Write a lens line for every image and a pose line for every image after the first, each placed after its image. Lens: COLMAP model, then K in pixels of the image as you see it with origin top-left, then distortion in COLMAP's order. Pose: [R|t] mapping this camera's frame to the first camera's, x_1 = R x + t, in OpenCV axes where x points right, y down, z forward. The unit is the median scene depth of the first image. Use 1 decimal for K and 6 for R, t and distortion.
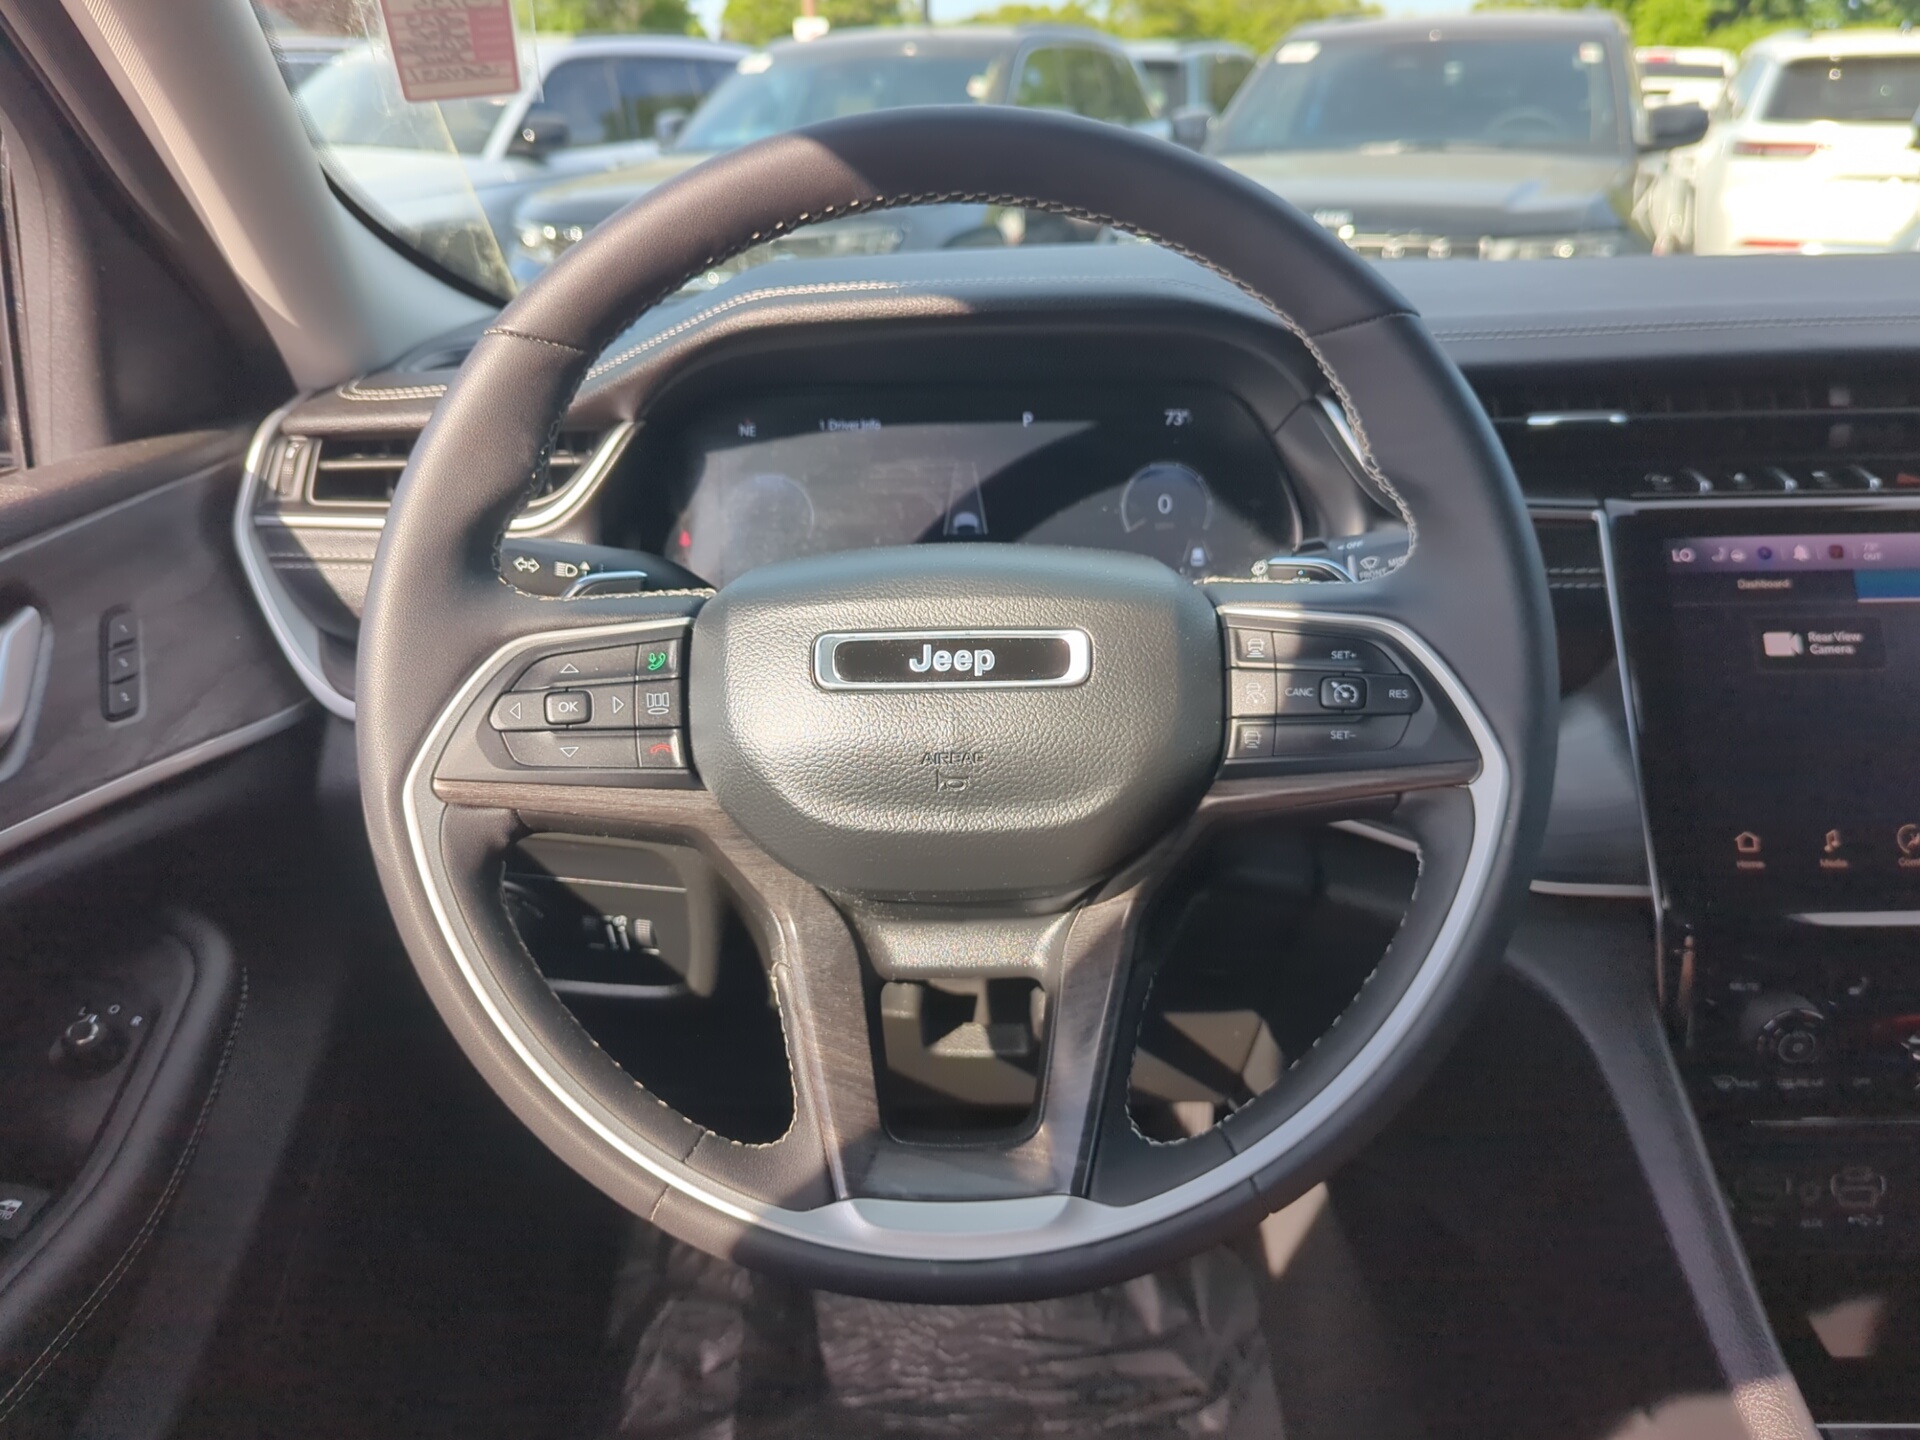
lens RADIAL K [[1565.8, 0, 971.6], [0, 1565.8, 694.4], [0, 0, 1]] dist [0.049332, -0.055002]
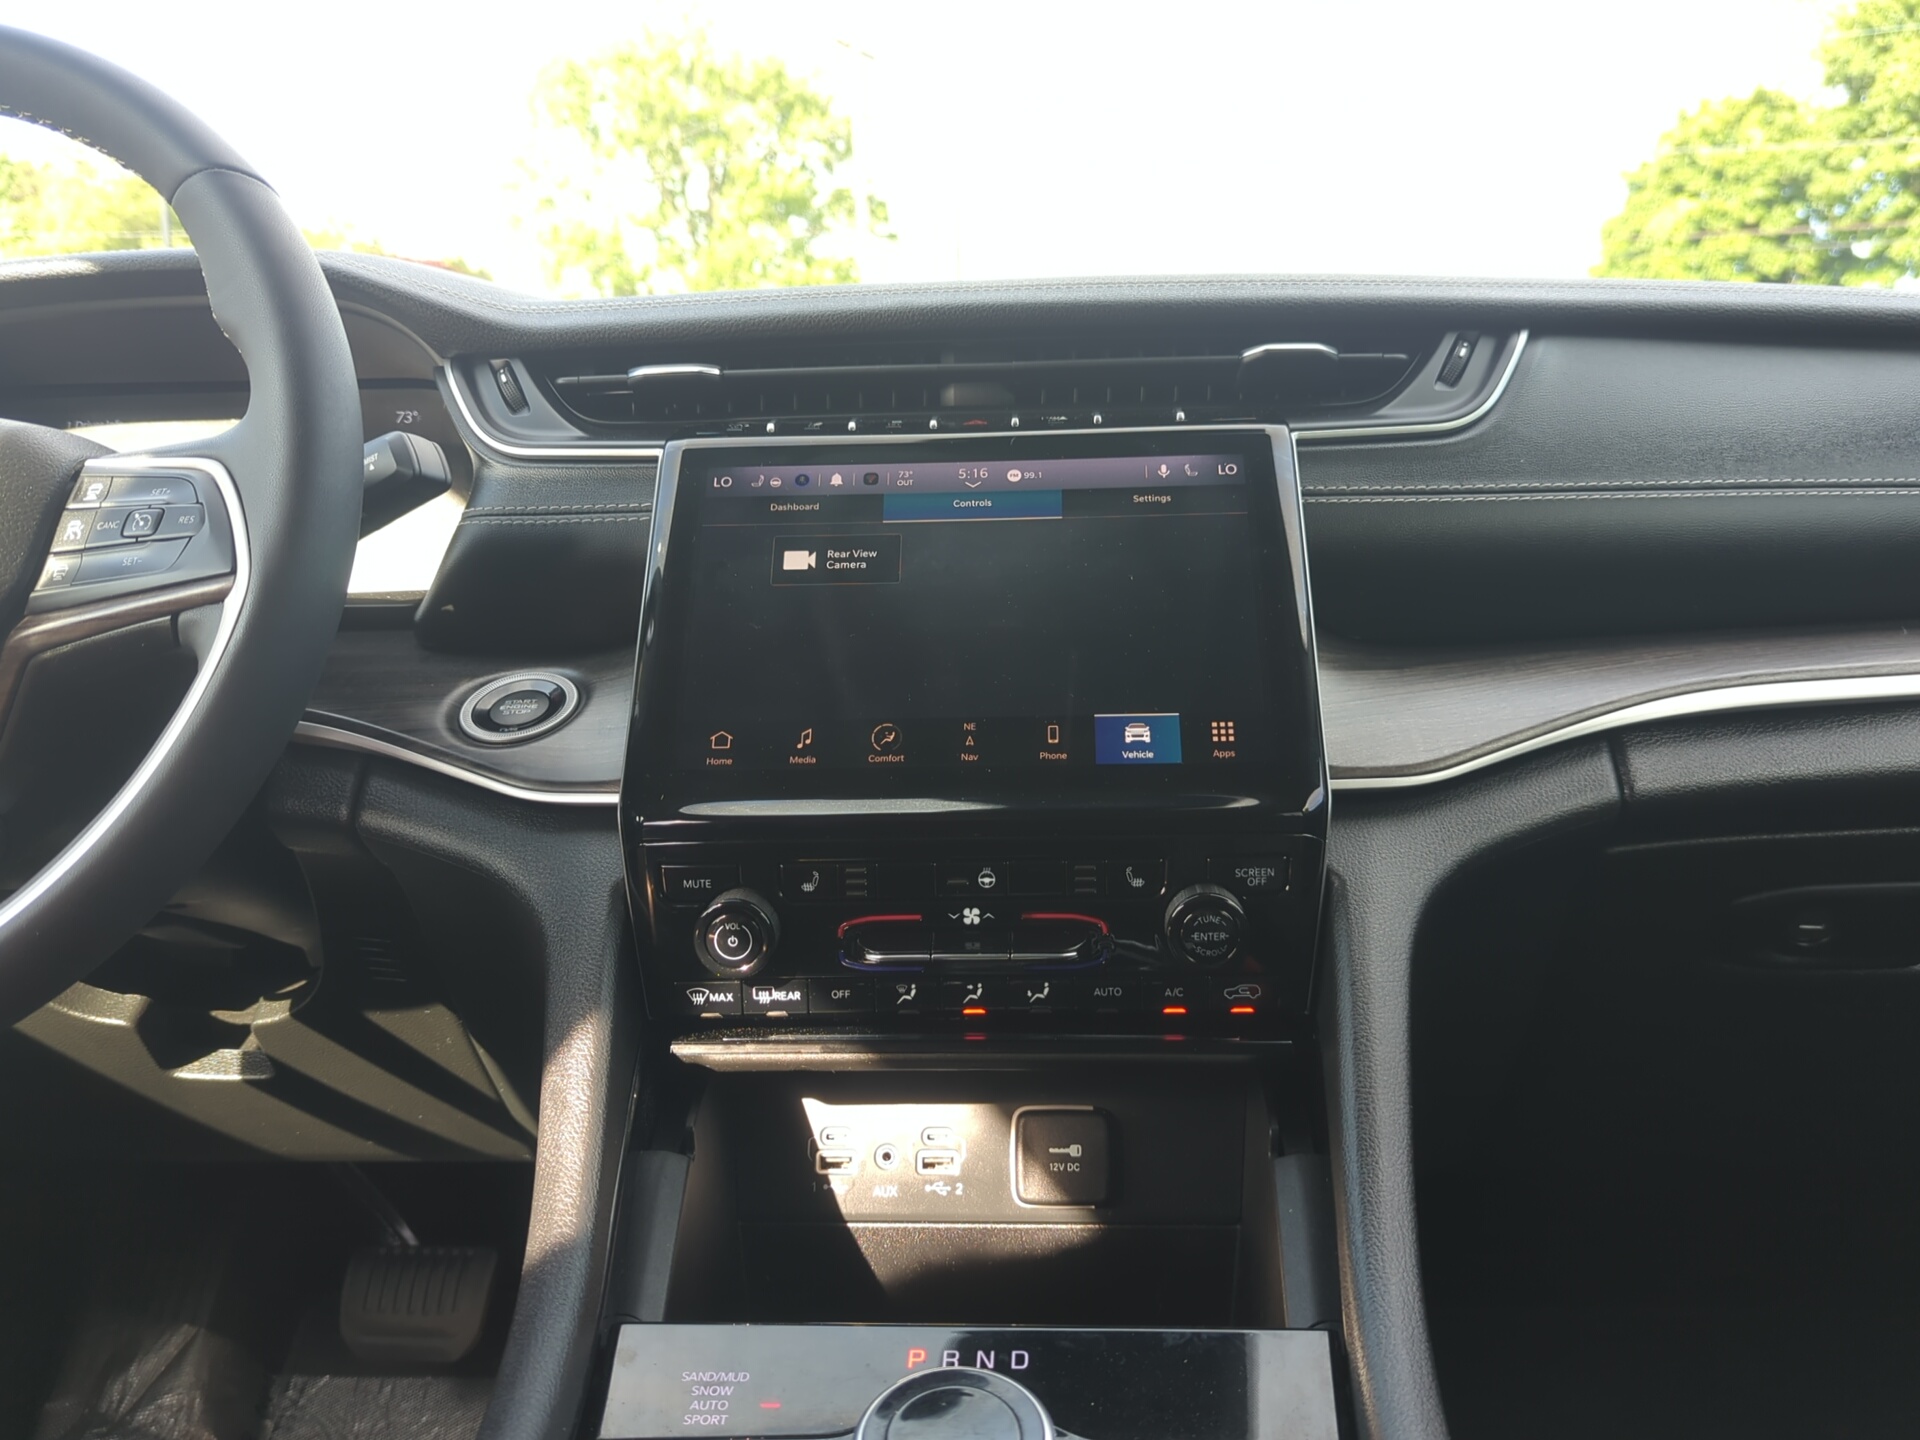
lens RADIAL K [[1565.8, 0, 983.7], [0, 1565.8, 684.5], [0, 0, 1]] dist [0.049332, -0.055002]
pose [[0.999339, 0.000937, -0.036328, 0.672346], [-0.008276, 0.979267, -0.202403, 0.248838], [0.035385, 0.202570, 0.978628, 0.044189]]
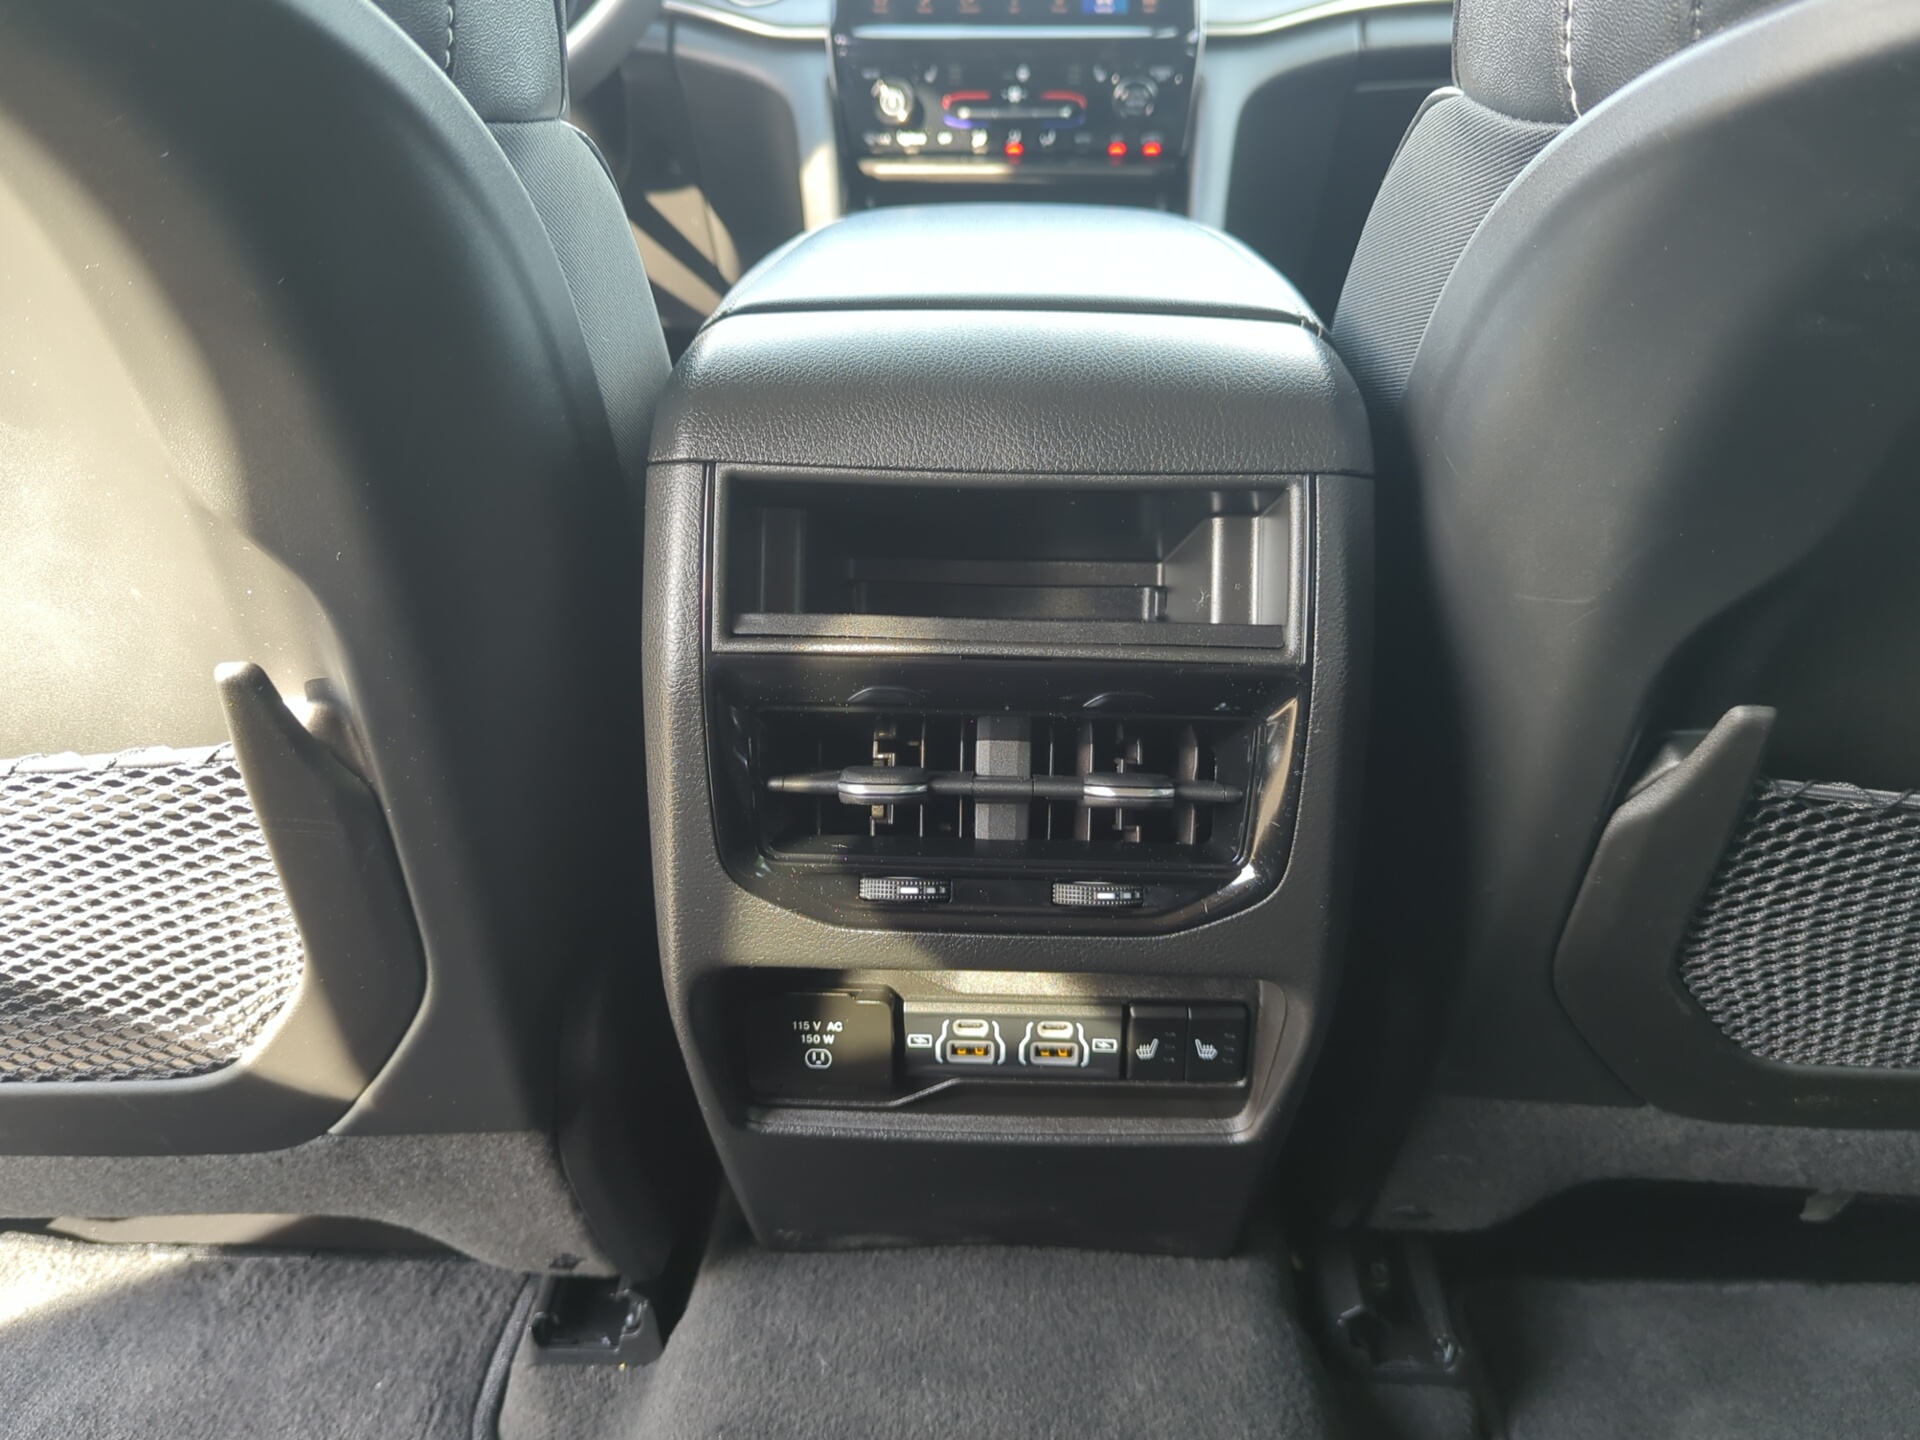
lens RADIAL K [[1565.8, 0, 979.6], [0, 1565.8, 714.1], [0, 0, 1]] dist [0.049332, -0.055002]
pose [[0.999914, 0.013081, 0.000159, 0.601774], [-0.013025, 0.994294, 0.105877, 0.704707], [0.001226, -0.105870, 0.994379, -0.882390]]
